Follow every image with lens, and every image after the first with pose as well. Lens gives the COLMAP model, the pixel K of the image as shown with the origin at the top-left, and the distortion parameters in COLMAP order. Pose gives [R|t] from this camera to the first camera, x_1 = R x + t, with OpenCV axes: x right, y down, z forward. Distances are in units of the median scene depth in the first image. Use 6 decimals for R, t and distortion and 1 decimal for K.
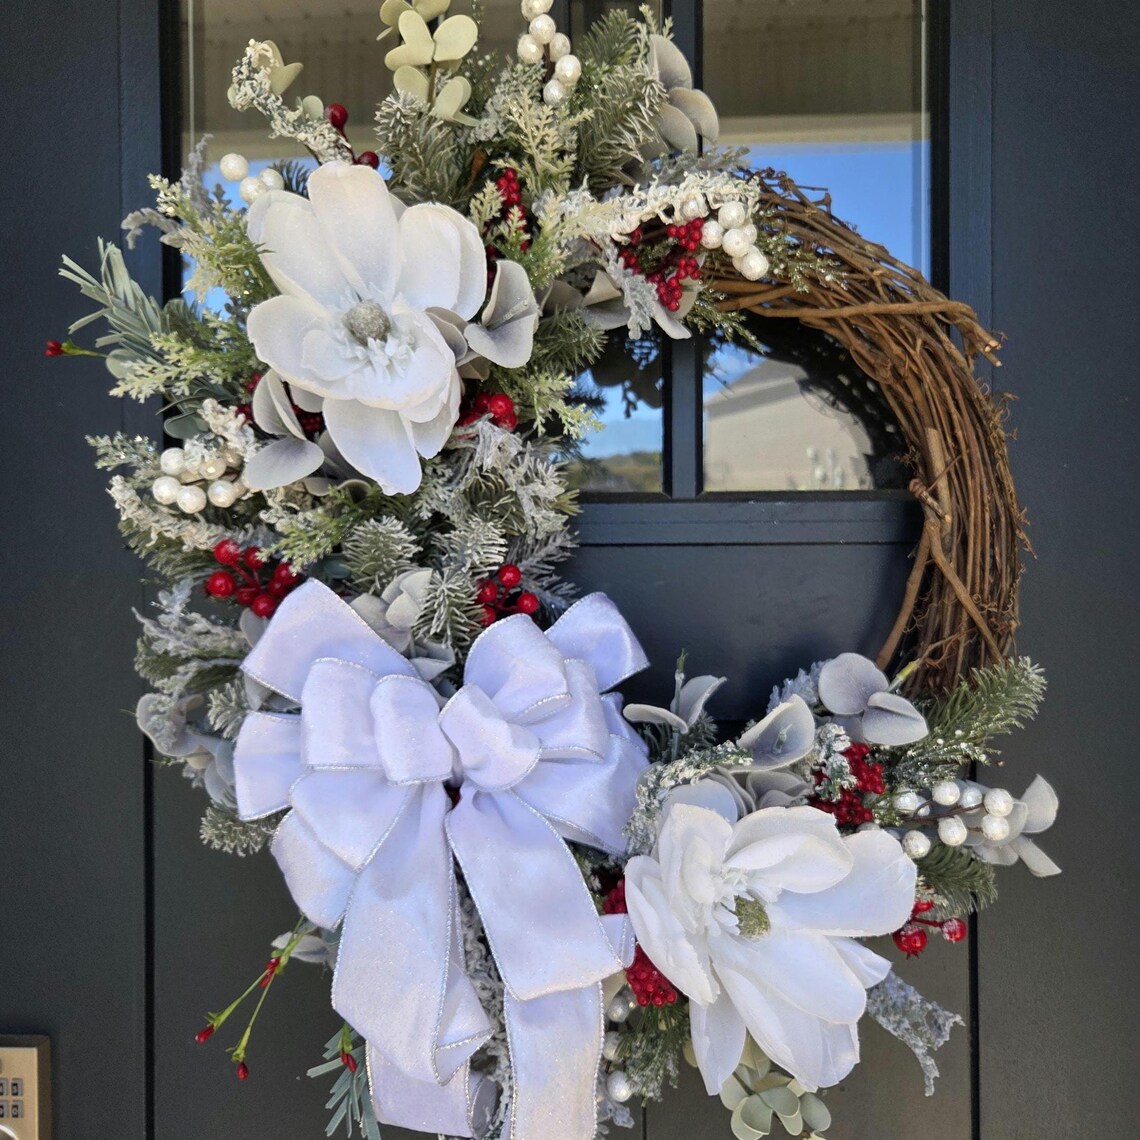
lens RADIAL K [[1099.7, 0, 605.9], [0, 1099.7, 565.7], [0, 0, 1]] dist [0.013643, -0.022889]
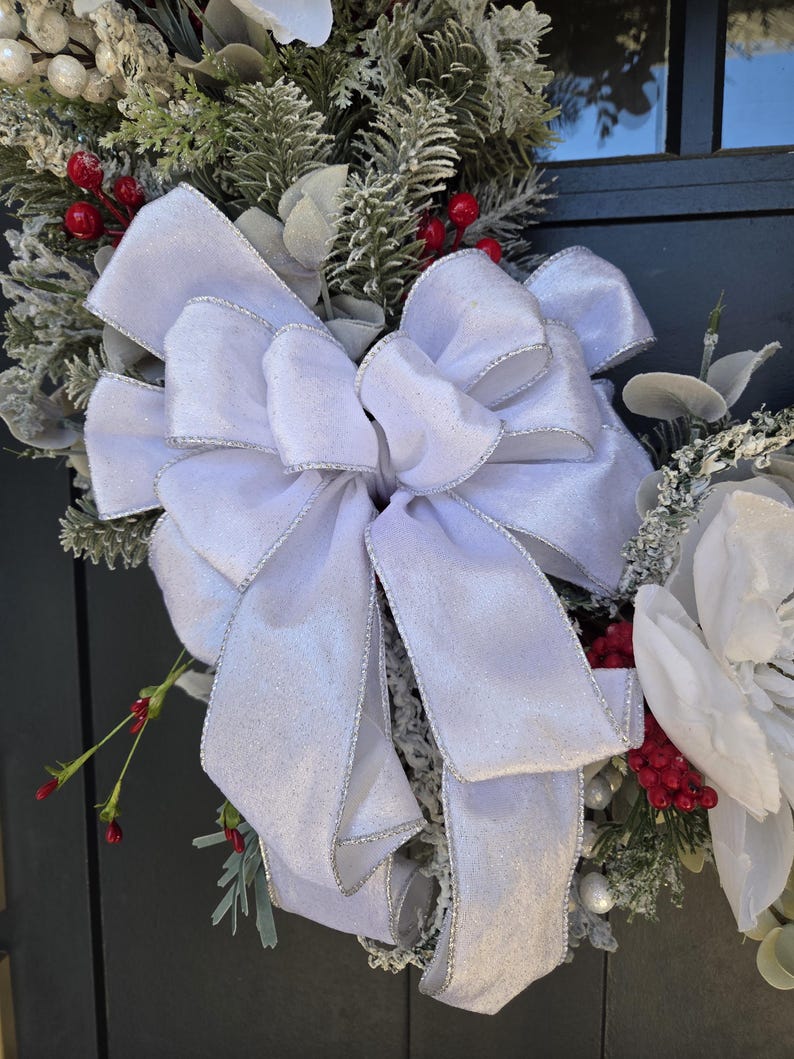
lens RADIAL K [[911.9, 0, 367.7], [0, 911.9, 530.9], [0, 0, 1]] dist [0.037865, -0.085681]
pose [[0.980802, 0.030706, -0.192571, -0.027876], [-0.002569, 0.989473, 0.144693, 0.135791], [0.194987, -0.141421, 0.970557, 0.392231]]
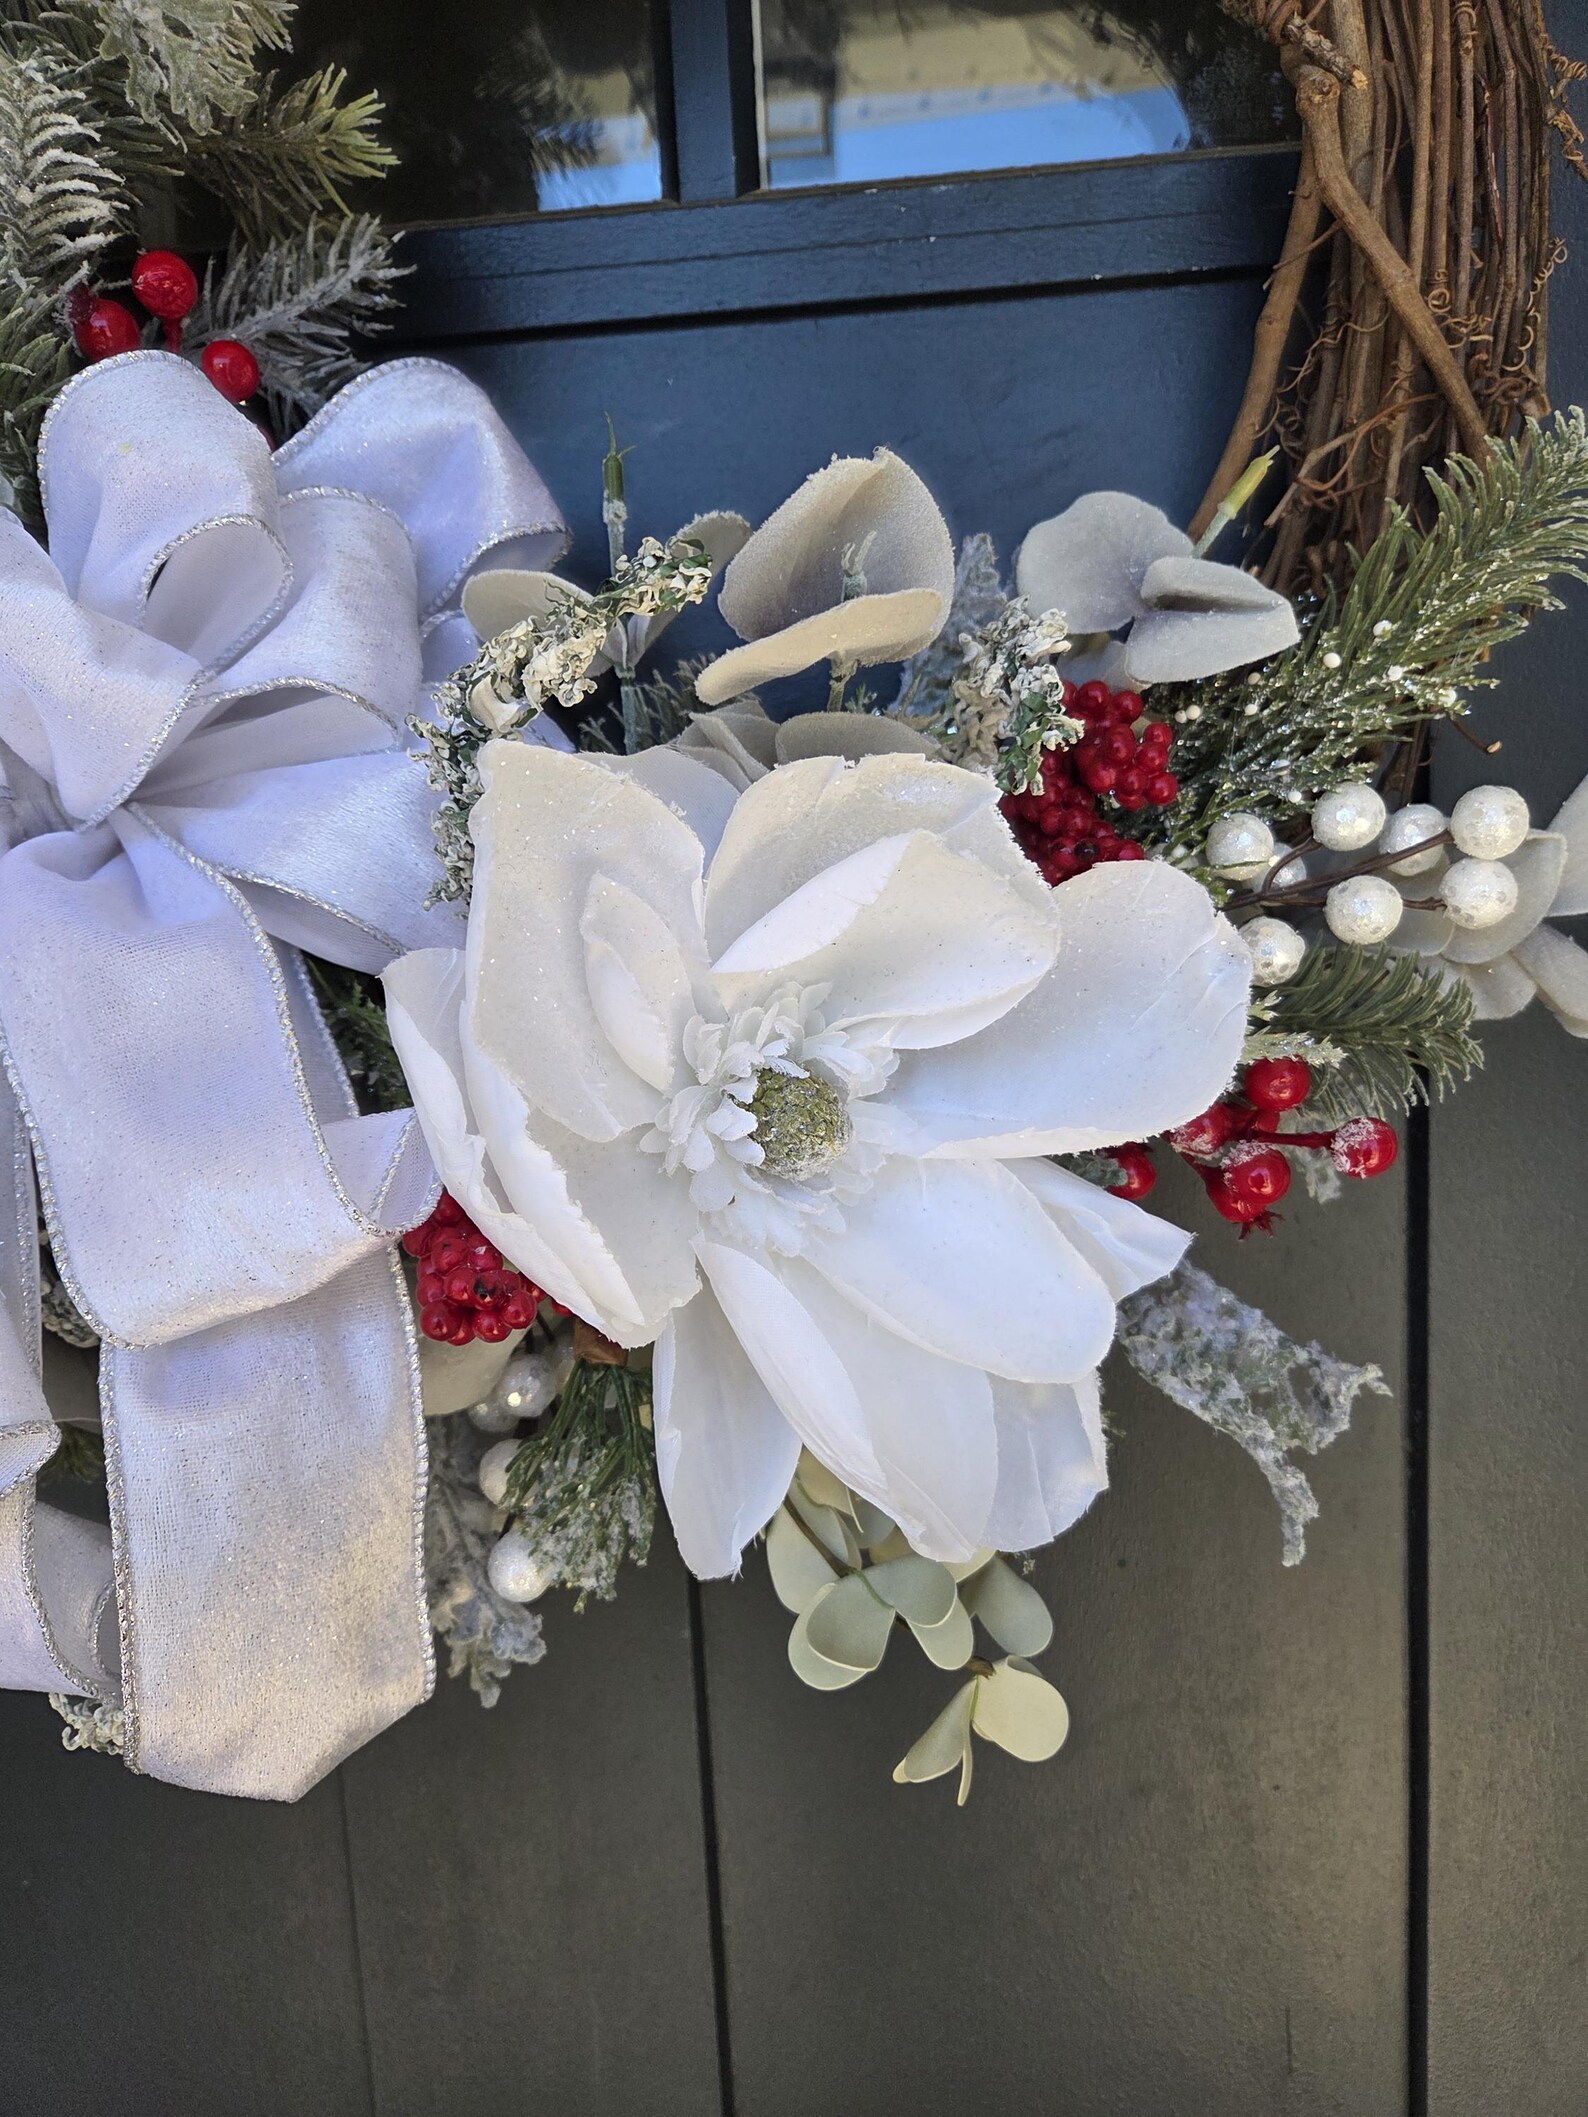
lens RADIAL K [[1823.0, 0, 735.4], [0, 1823.0, 1061.4], [0, 0, 1]] dist [0.037865, -0.085681]
pose [[0.998279, -0.040727, -0.042190, 0.125101], [0.047040, 0.985754, 0.161479, 0.183659], [0.035013, -0.163185, 0.985974, 0.369037]]
